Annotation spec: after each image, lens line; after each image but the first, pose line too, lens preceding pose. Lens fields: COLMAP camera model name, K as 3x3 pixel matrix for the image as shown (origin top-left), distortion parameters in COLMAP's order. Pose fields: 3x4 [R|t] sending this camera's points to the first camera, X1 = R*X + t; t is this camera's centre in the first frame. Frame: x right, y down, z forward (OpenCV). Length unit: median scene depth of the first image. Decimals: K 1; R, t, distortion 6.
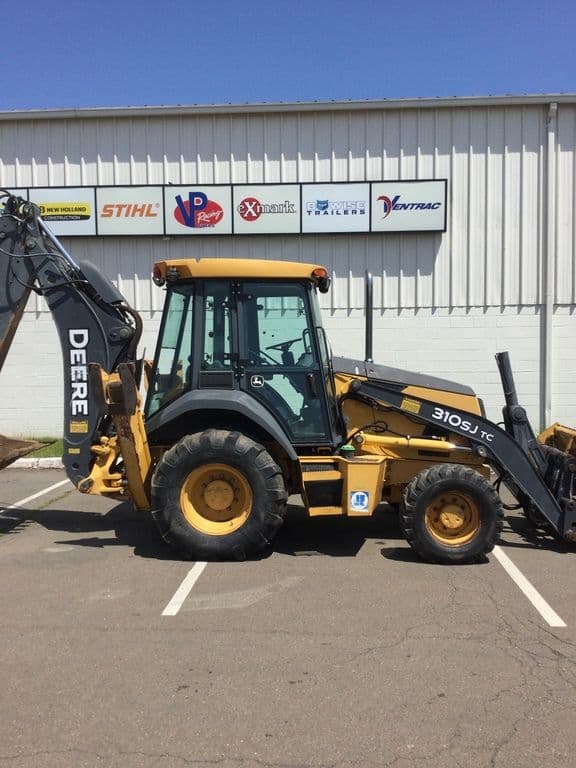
lens RADIAL K [[544.7, 0, 289.6], [0, 544.7, 377.7], [0, 0, 1]] dist [0.039596, -0.015749]
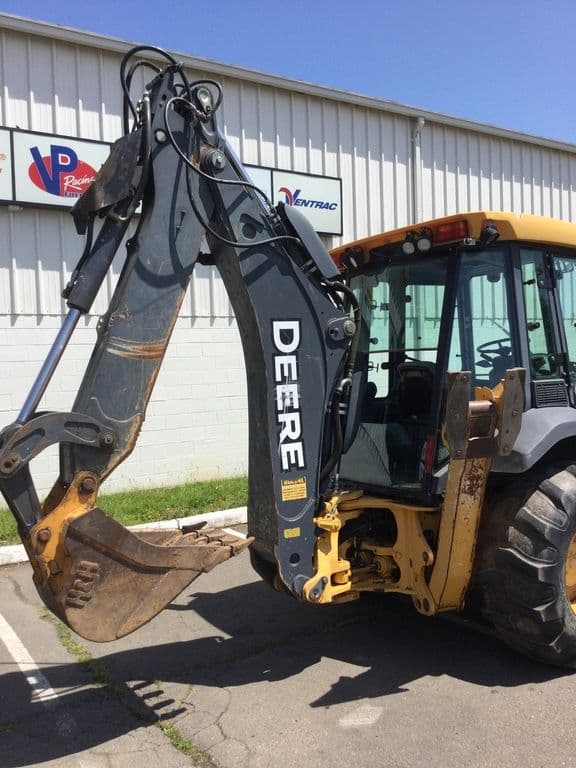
lens RADIAL K [[603.6, 0, 282.8], [0, 603.6, 383.0], [0, 0, 1]] dist [0.045808, -0.024453]
pose [[0.865372, -0.034441, 0.499944, -0.612614], [0.055587, 0.998076, -0.027461, -0.004586], [-0.498037, 0.051554, 0.865622, 0.388868]]
